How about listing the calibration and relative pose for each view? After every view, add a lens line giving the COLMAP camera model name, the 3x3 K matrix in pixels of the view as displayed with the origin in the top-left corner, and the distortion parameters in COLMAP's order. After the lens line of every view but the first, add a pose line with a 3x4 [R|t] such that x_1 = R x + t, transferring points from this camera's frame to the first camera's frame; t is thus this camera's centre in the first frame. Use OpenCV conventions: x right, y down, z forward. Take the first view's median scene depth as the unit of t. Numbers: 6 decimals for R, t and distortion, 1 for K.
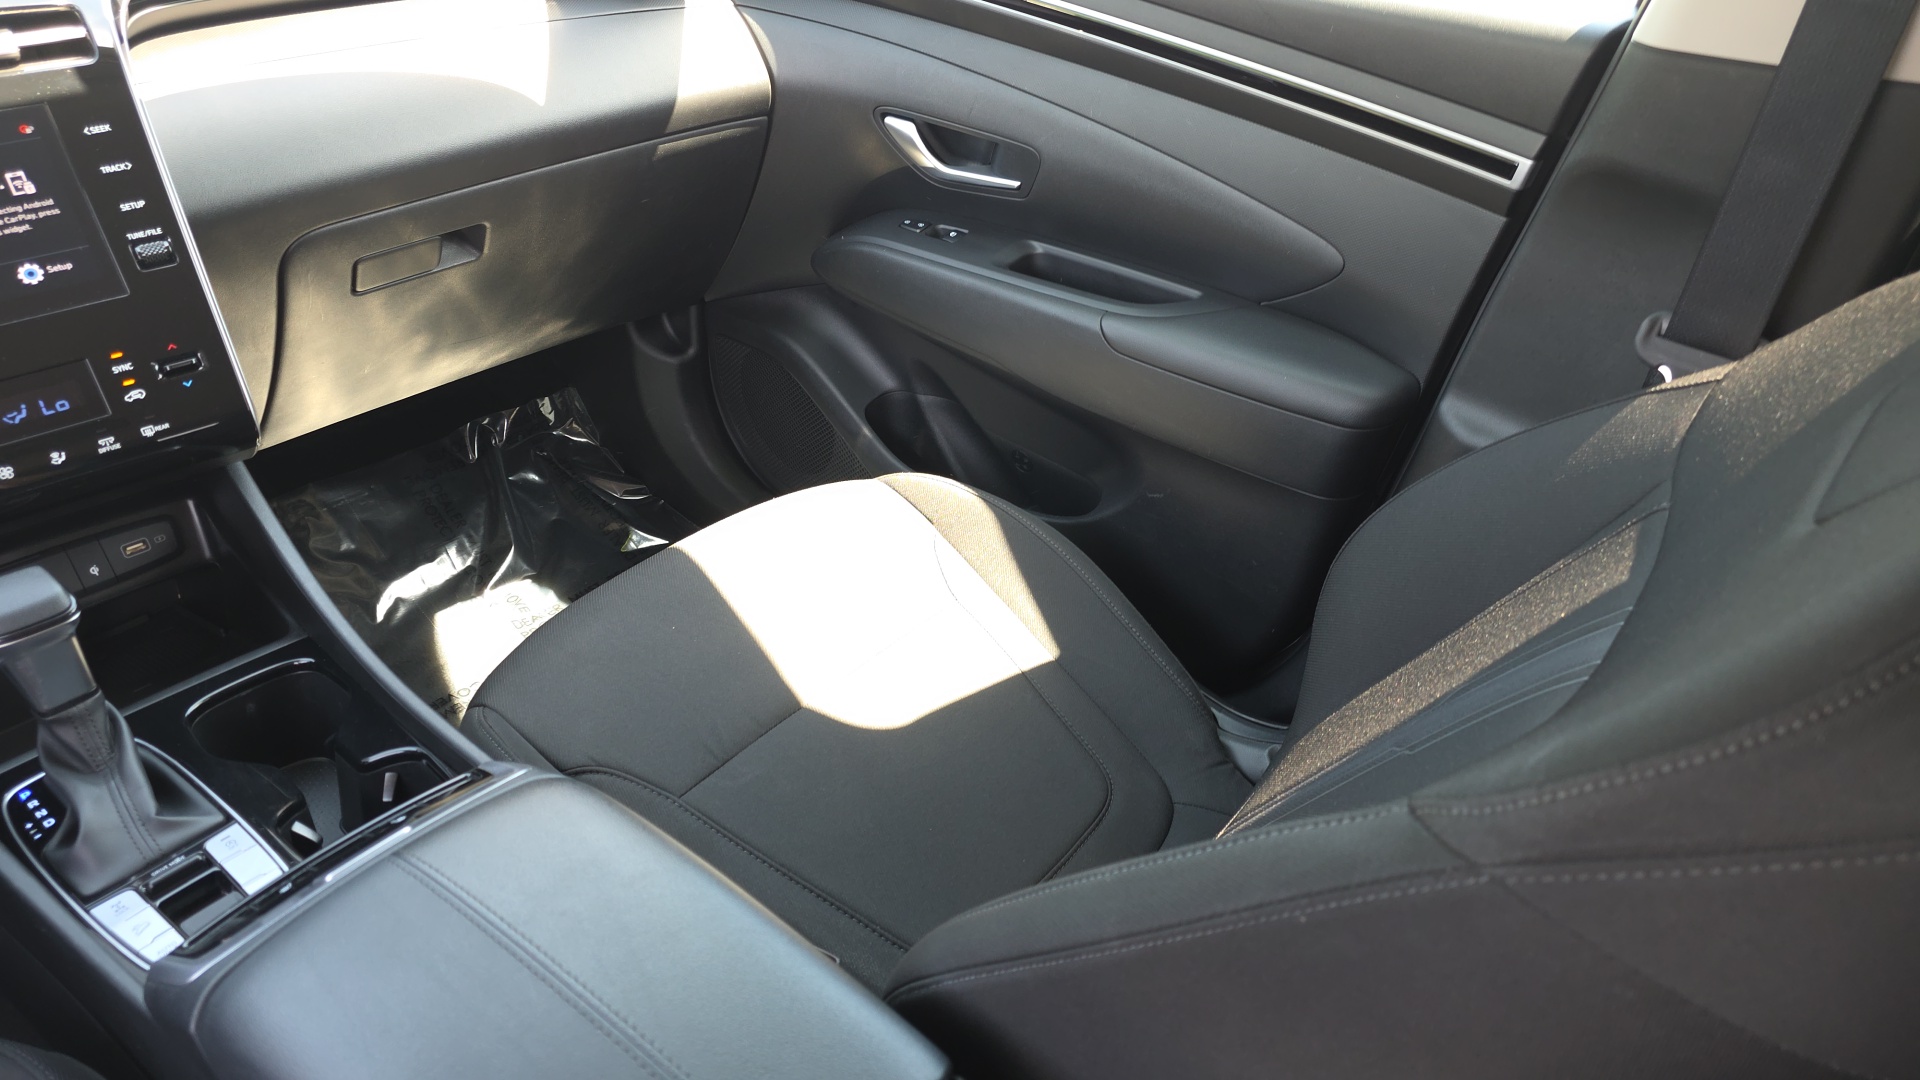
lens RADIAL K [[1300.2, 0, 953.6], [0, 1300.2, 524.4], [0, 0, 1]] dist [0.059828, -0.057810]
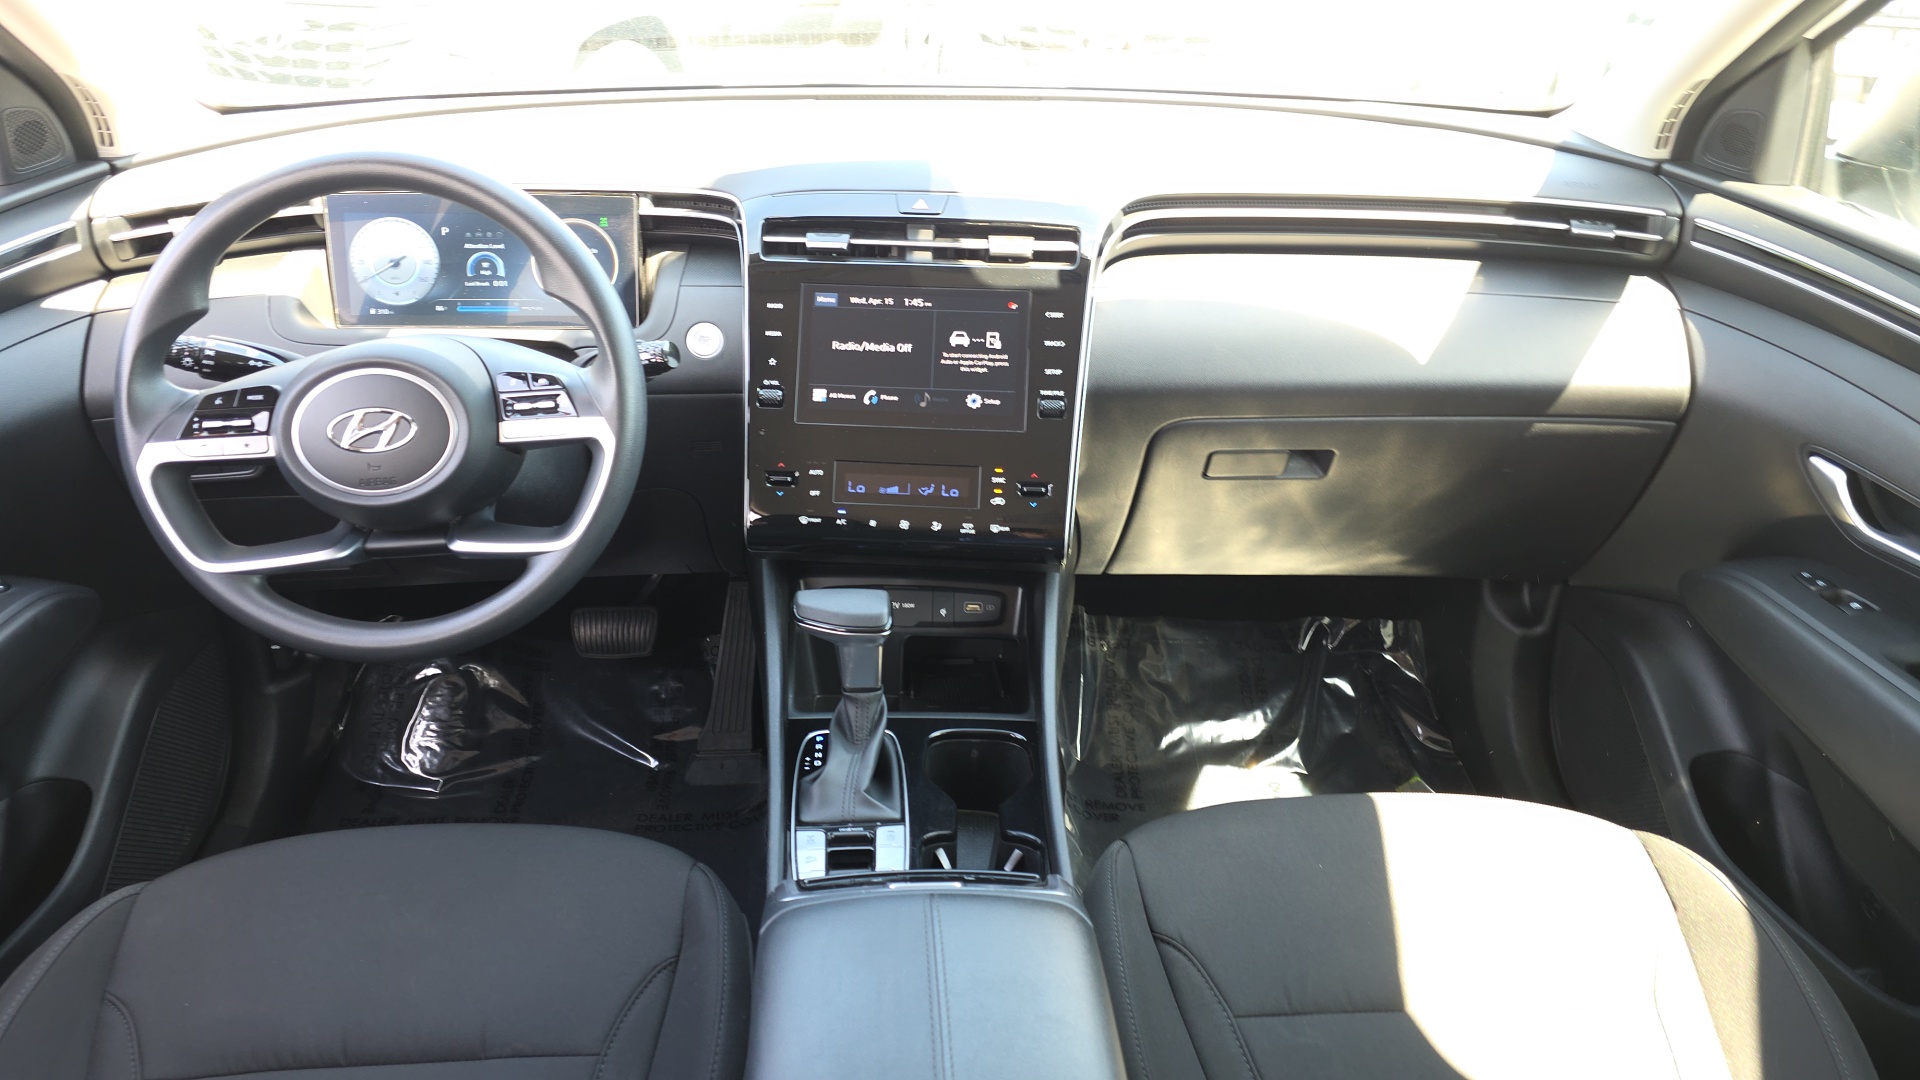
lens RADIAL K [[1287.3, 0, 930.5], [0, 1287.3, 498.2], [0, 0, 1]] dist [0.110827, -0.153864]
pose [[0.672103, 0.285988, -0.683000, 0.207686], [-0.399702, 0.916595, -0.009525, -0.054578], [0.623310, 0.279399, 0.730357, -0.003637]]
